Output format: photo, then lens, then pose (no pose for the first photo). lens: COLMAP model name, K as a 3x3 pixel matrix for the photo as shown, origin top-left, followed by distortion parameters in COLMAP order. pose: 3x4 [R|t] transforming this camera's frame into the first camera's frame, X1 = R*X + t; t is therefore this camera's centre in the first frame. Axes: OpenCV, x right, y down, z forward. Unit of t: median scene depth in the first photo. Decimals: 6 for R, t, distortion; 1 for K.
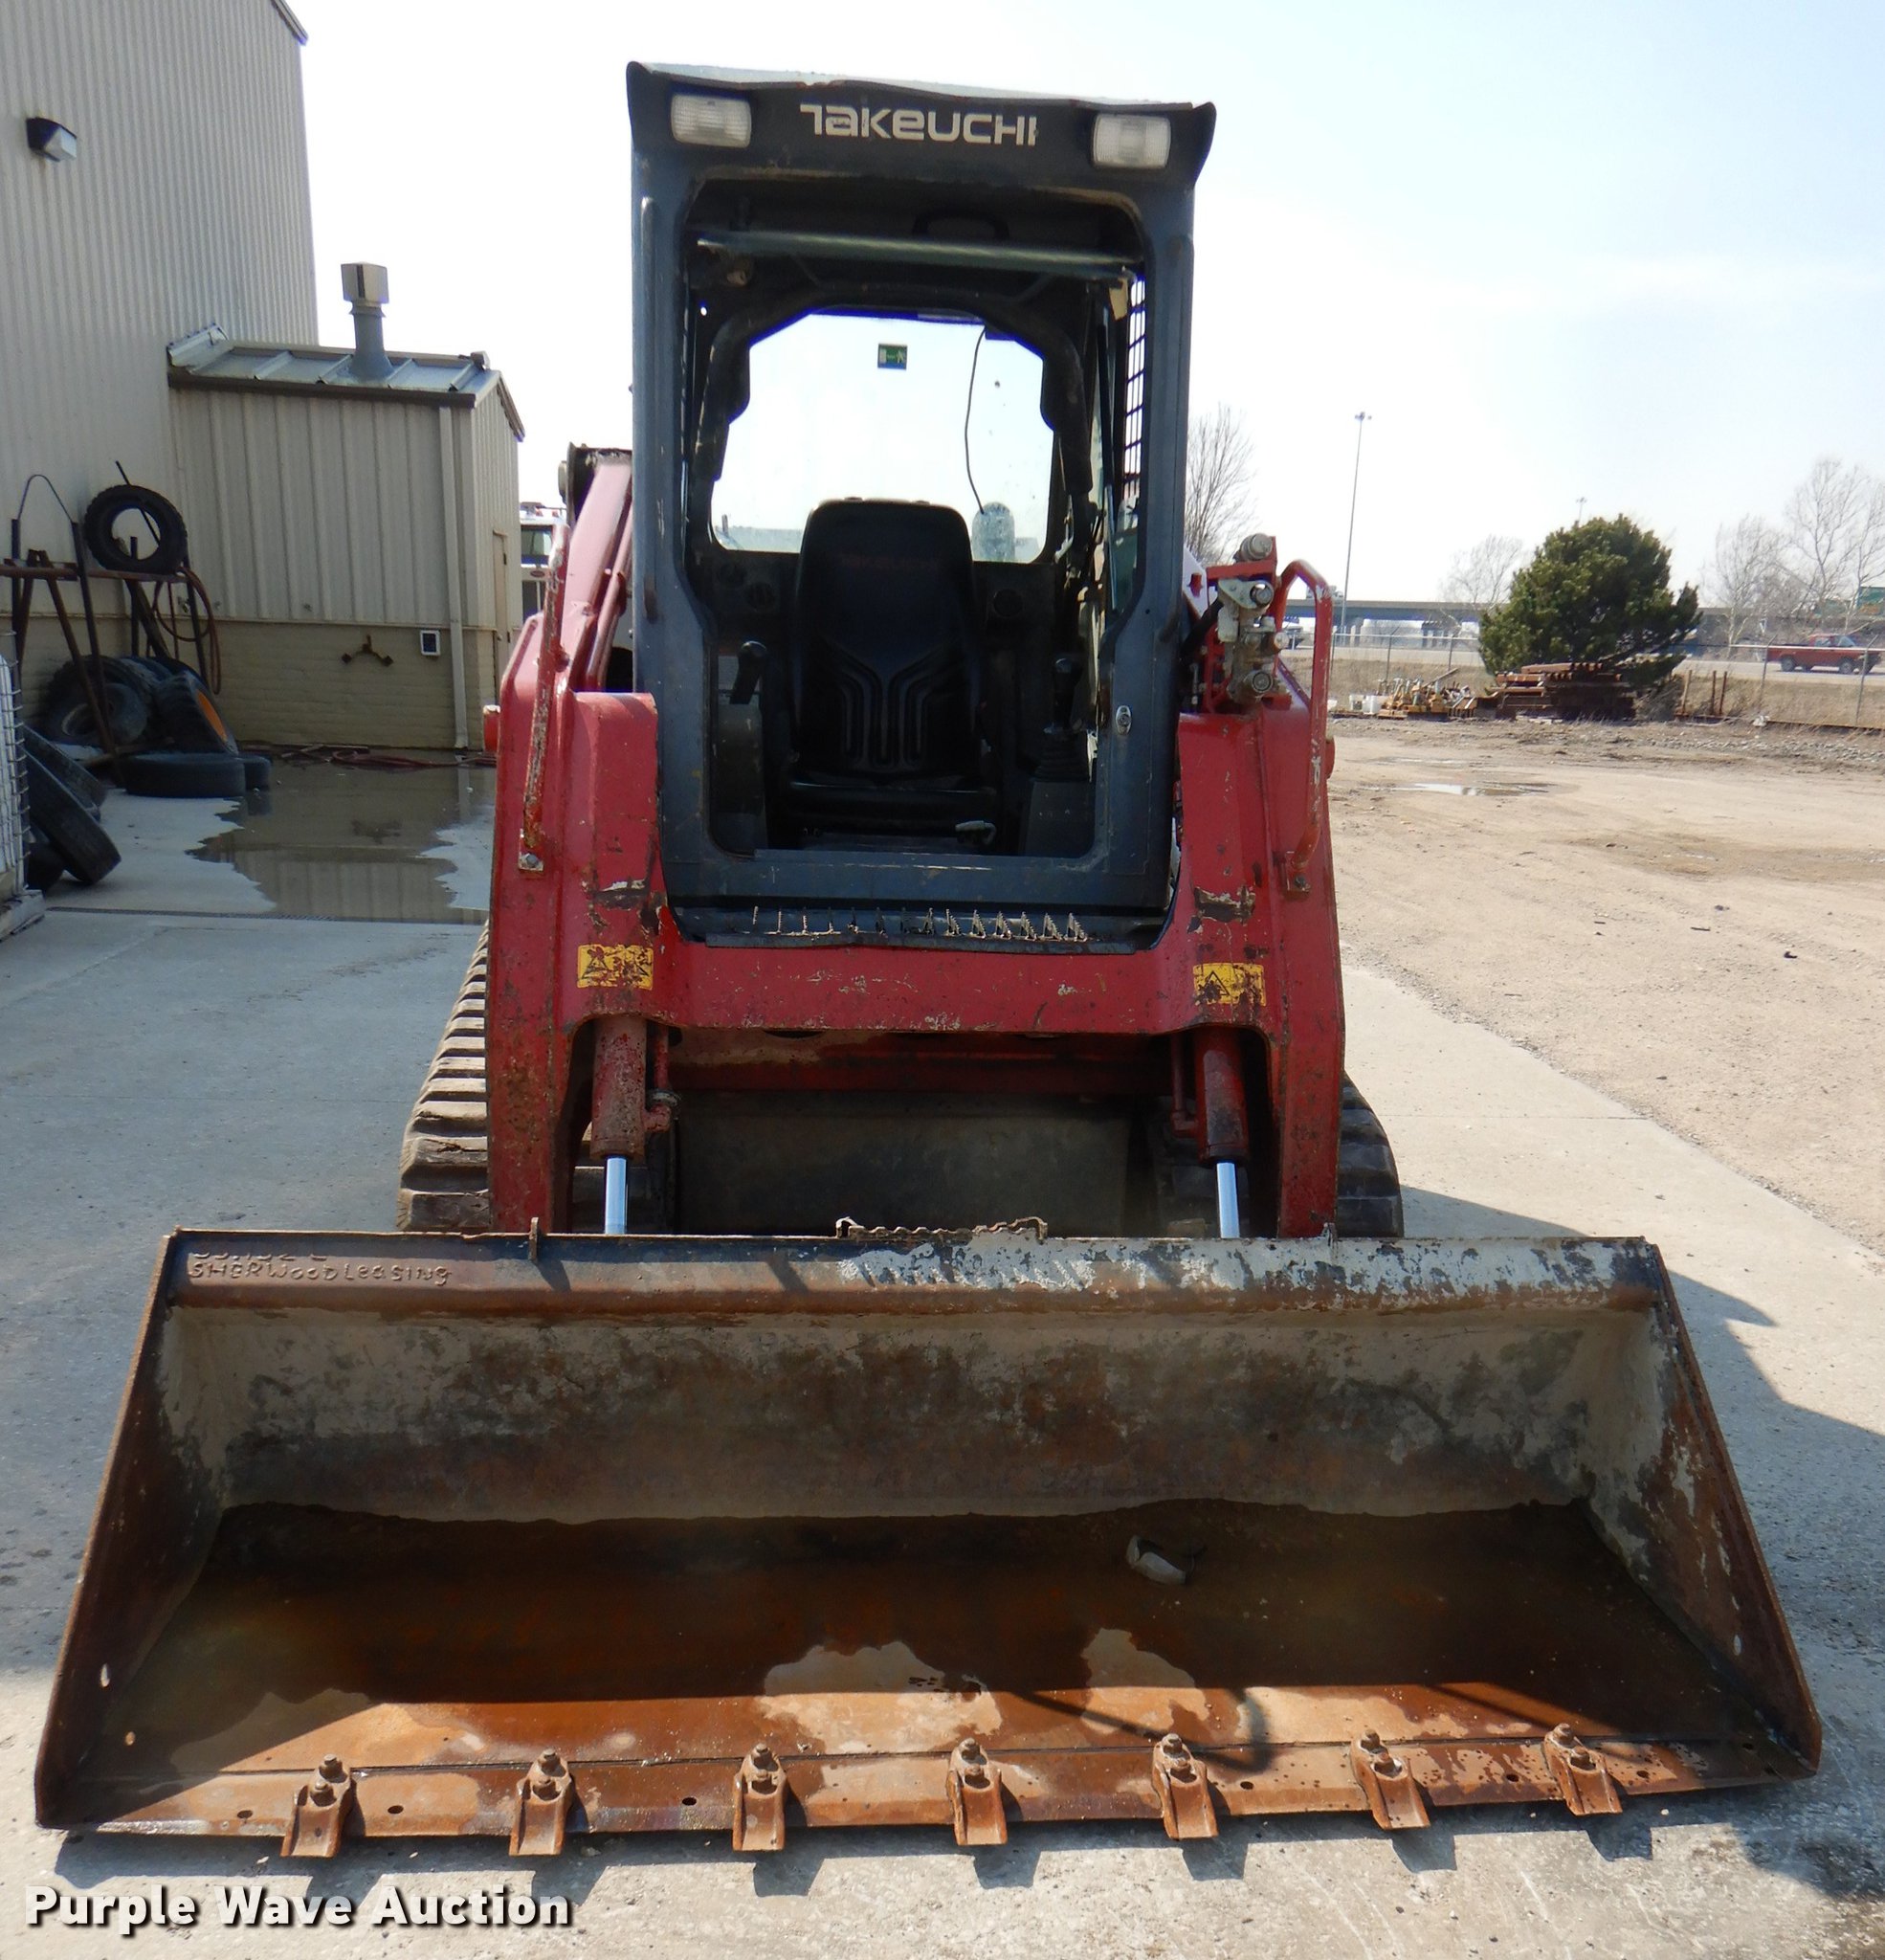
lens RADIAL K [[1983.1, 0, 943.7], [0, 1983.1, 1293.9], [0, 0, 1]] dist [-0.007641, 0.016612]
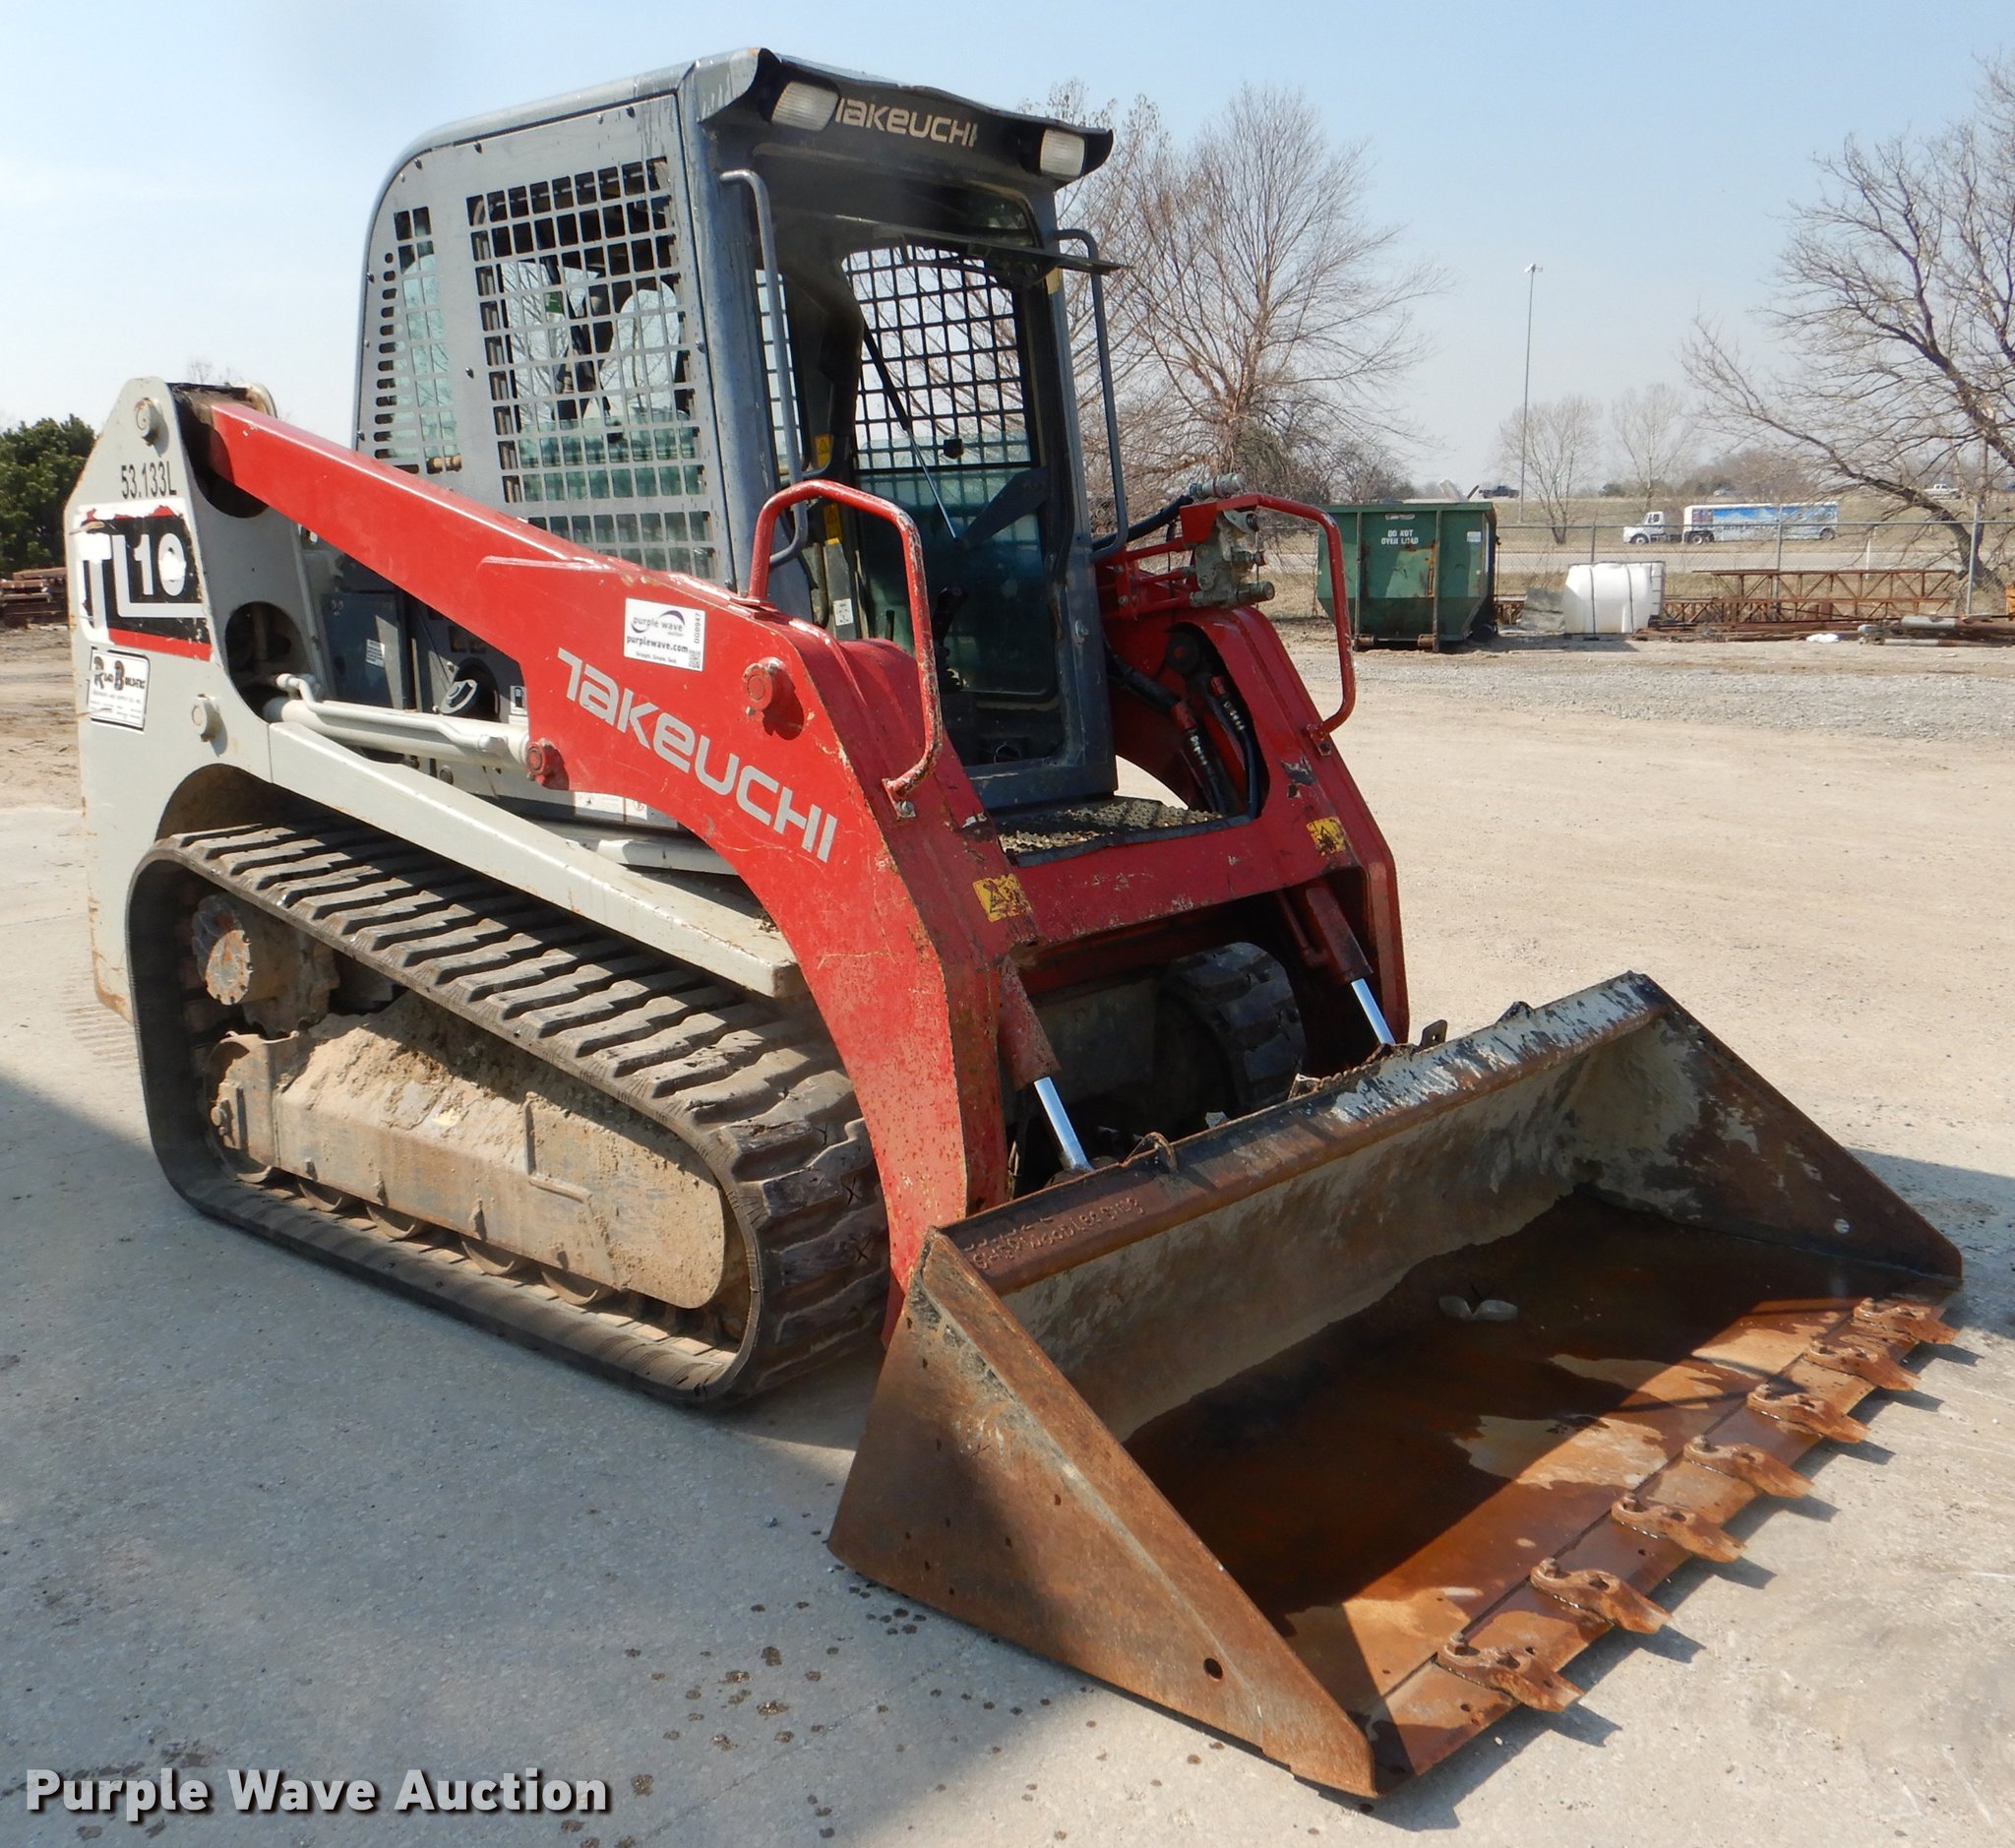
lens RADIAL K [[2094.8, 0, 1007.5], [0, 2094.8, 924.0], [0, 0, 1]] dist [0.016184, -0.124514]
pose [[0.730236, -0.164019, 0.663214, -0.865786], [0.251194, 0.967215, -0.037378, -0.108978], [-0.635340, 0.193890, 0.747496, 0.194106]]
